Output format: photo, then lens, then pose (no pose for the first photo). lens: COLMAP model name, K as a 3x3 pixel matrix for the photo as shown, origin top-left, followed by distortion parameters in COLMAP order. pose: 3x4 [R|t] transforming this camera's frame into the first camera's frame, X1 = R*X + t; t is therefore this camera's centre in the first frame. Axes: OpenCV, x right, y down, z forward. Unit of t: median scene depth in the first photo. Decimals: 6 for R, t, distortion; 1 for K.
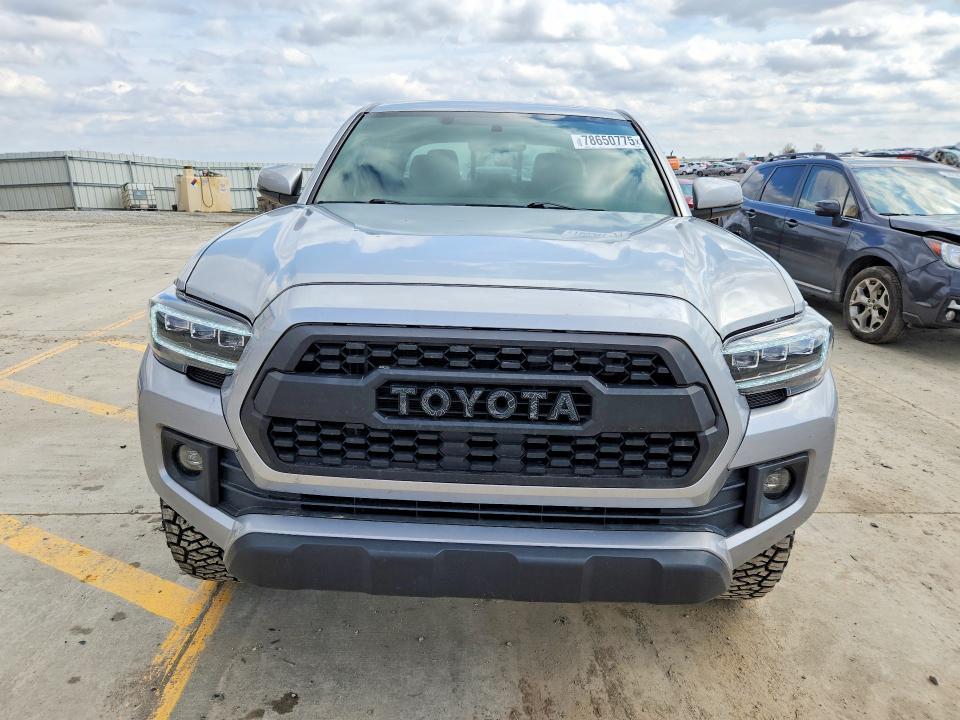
lens RADIAL K [[682.2, 0, 482.0], [0, 682.2, 363.5], [0, 0, 1]] dist [0.006946, -0.017135]
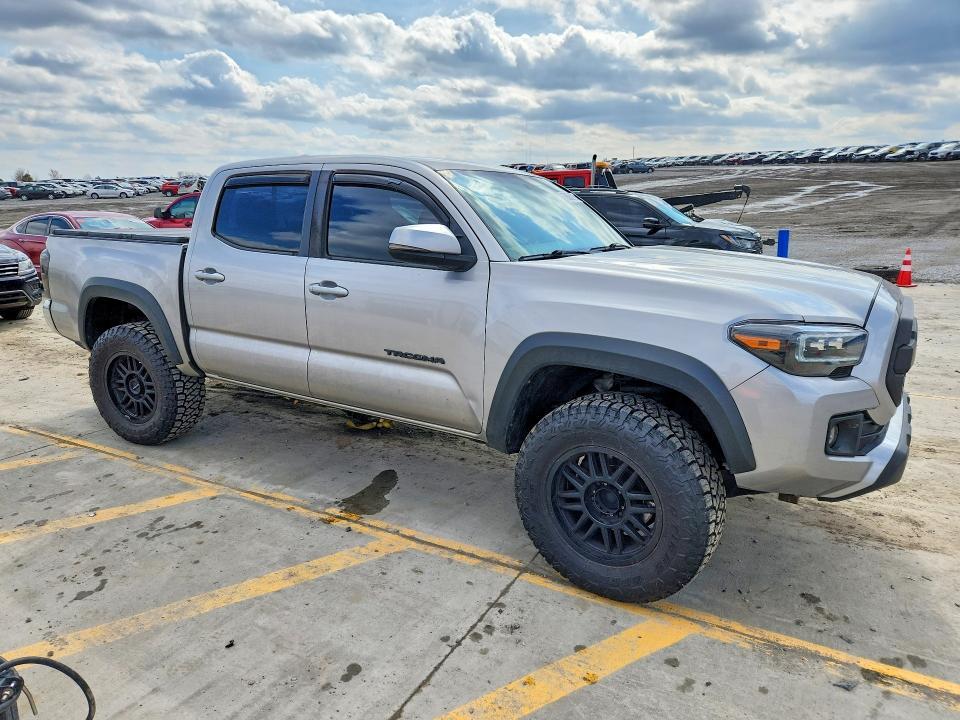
lens RADIAL K [[682.2, 0, 484.5], [0, 682.2, 362.7], [0, 0, 1]] dist [0.006946, -0.017135]
pose [[0.487408, -0.206073, 0.848509, -0.079976], [0.235108, 0.966837, 0.099757, -0.012917], [-0.840927, 0.150868, 0.519693, 0.035093]]
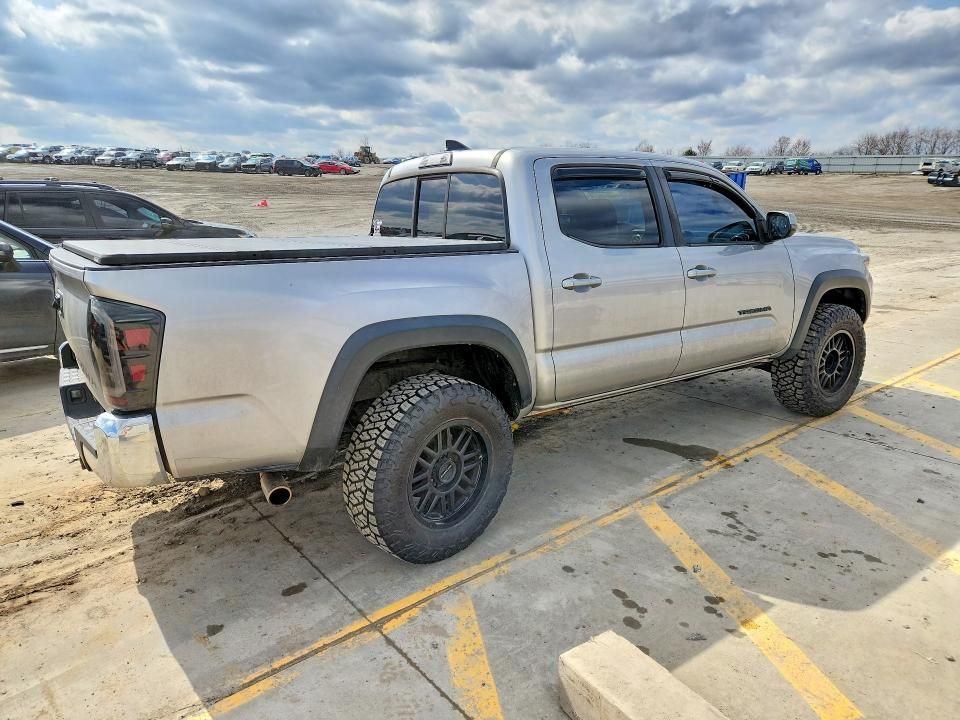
lens RADIAL K [[682.2, 0, 483.1], [0, 682.2, 358.9], [0, 0, 1]] dist [0.006946, -0.017135]
pose [[-0.651202, -0.172443, 0.739053, 0.021454], [0.202057, 0.899294, 0.387870, -0.375123], [-0.731511, 0.401912, -0.550779, 1.377643]]
